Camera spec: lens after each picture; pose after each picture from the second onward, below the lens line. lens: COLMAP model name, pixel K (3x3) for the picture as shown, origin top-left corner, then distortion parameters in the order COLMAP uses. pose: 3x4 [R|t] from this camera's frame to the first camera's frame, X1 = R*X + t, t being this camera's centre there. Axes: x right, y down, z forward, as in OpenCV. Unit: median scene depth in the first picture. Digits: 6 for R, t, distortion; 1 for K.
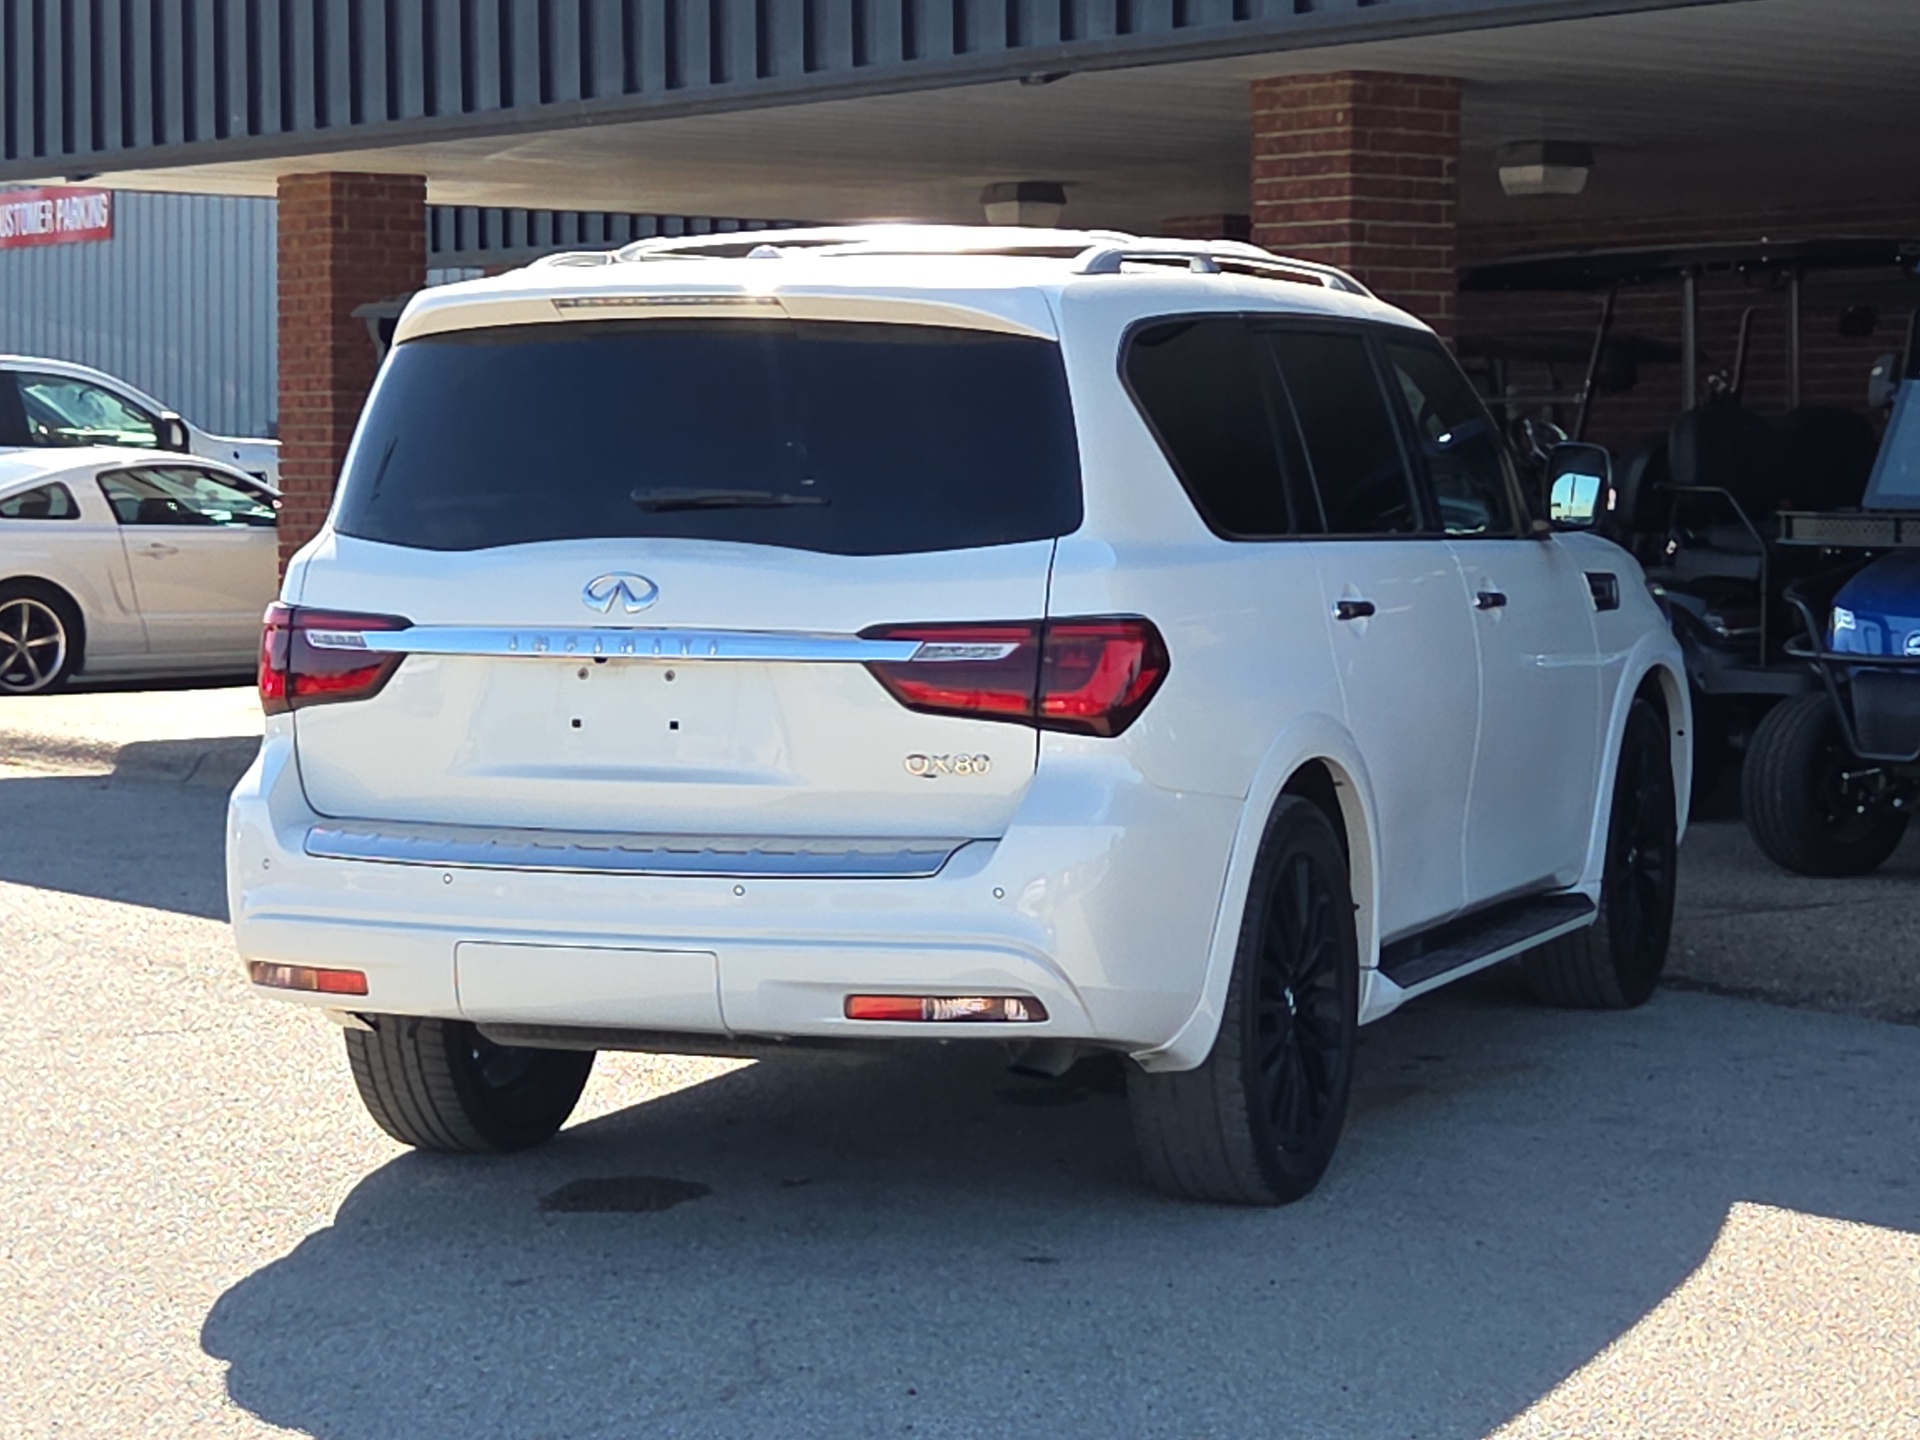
lens RADIAL K [[4401.1, 0, 952.9], [0, 4401.1, 704.0], [0, 0, 1]] dist [0.075164, 0.000000]
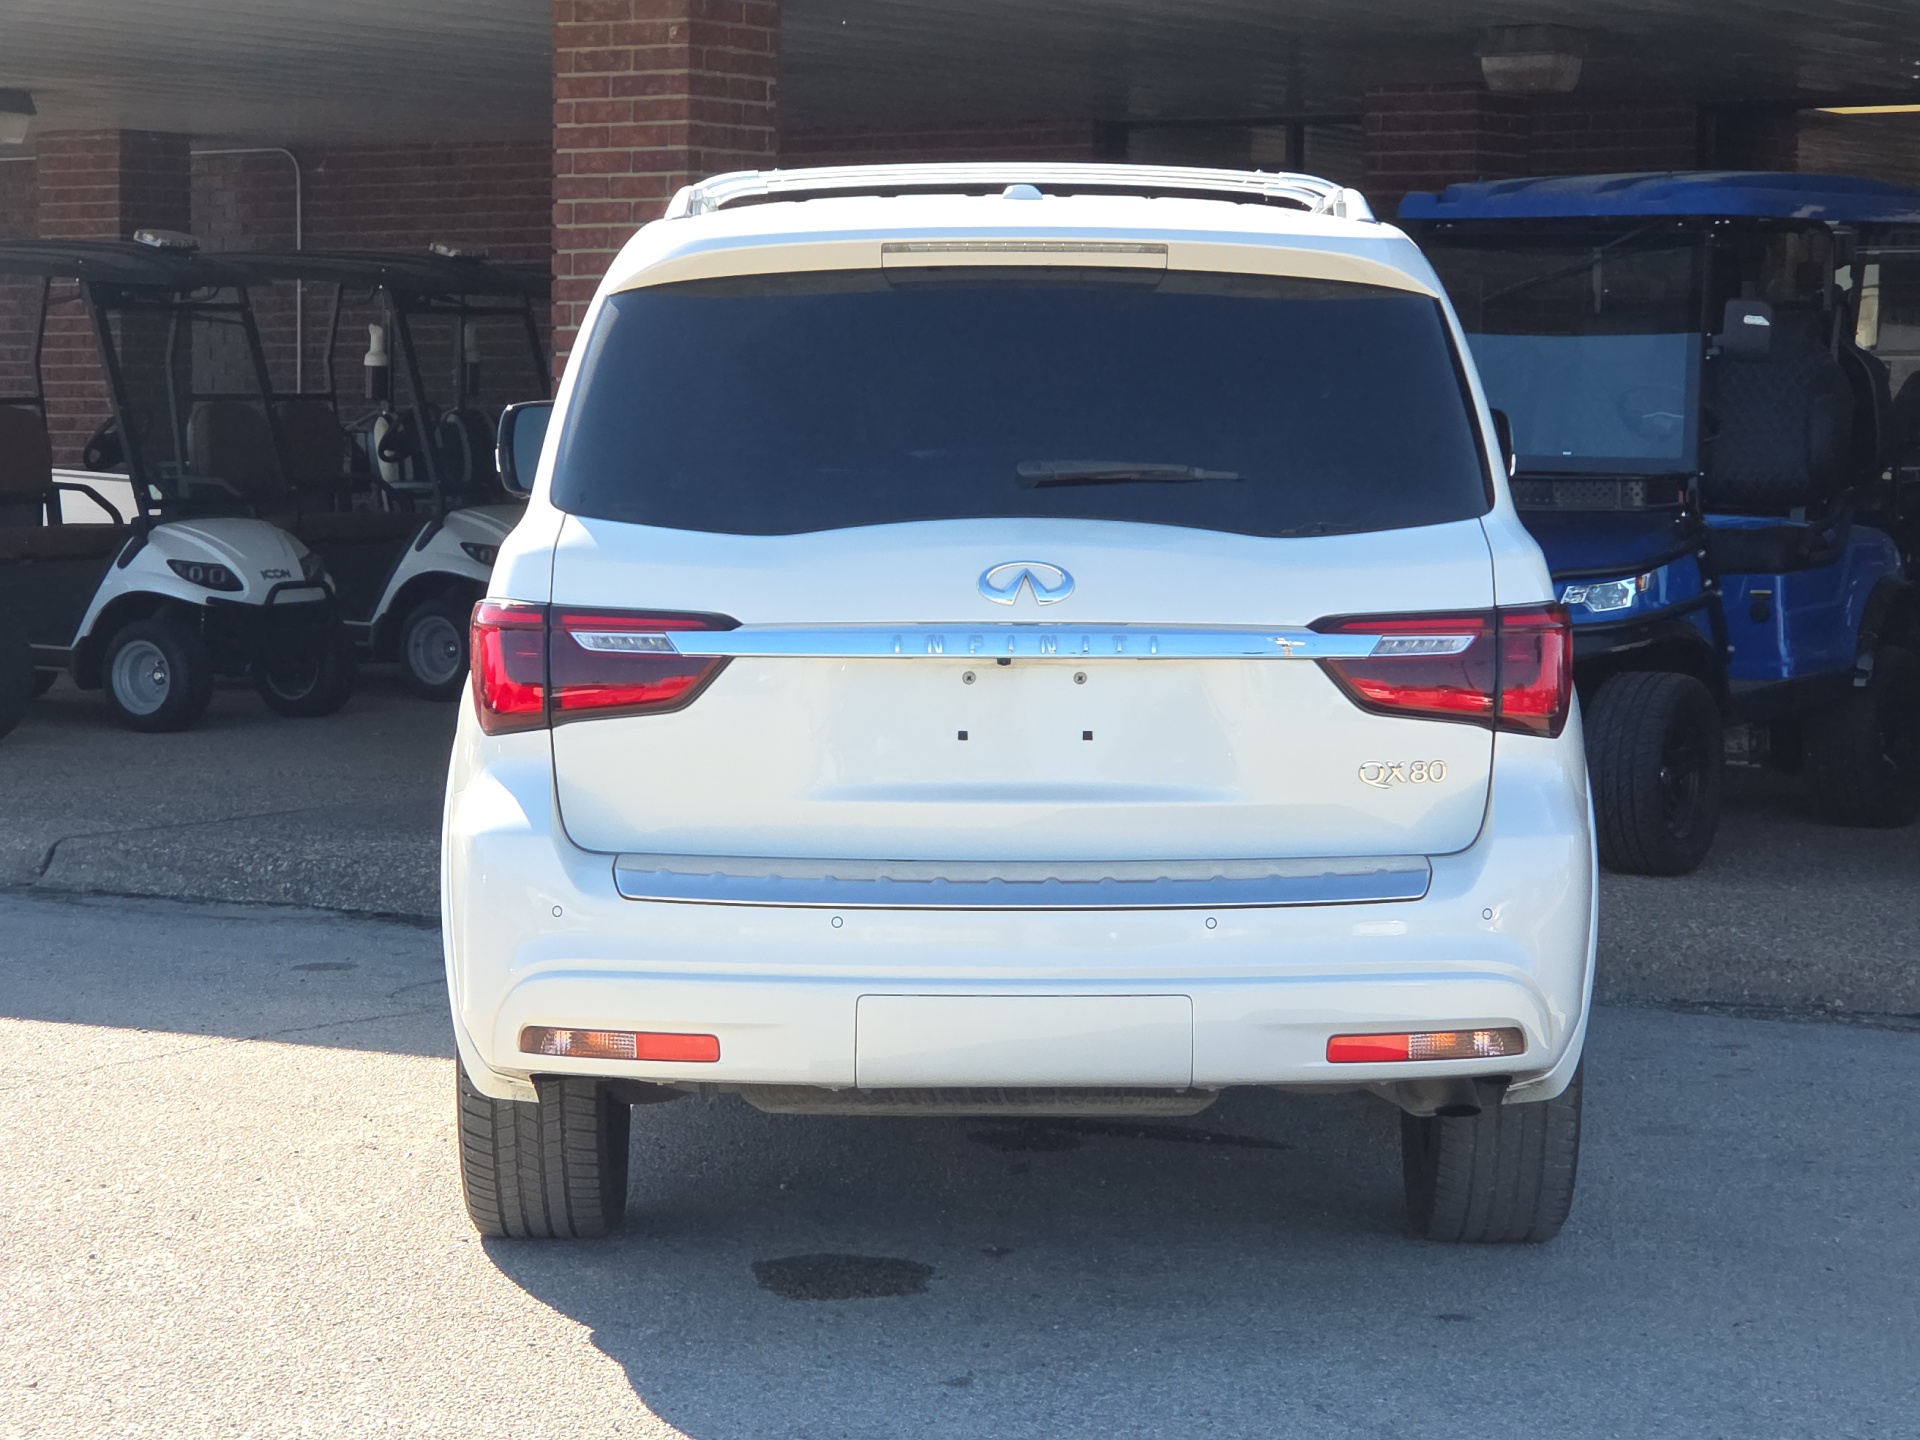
lens RADIAL K [[4873.3, 0, 1021.5], [0, 4873.3, 707.8], [0, 0, 1]] dist [-0.089954, 0.000000]
pose [[0.936375, -0.020596, 0.350396, -0.401860], [0.017815, 0.999779, 0.011159, -0.011229], [-0.350548, -0.004206, 0.936535, 0.098693]]
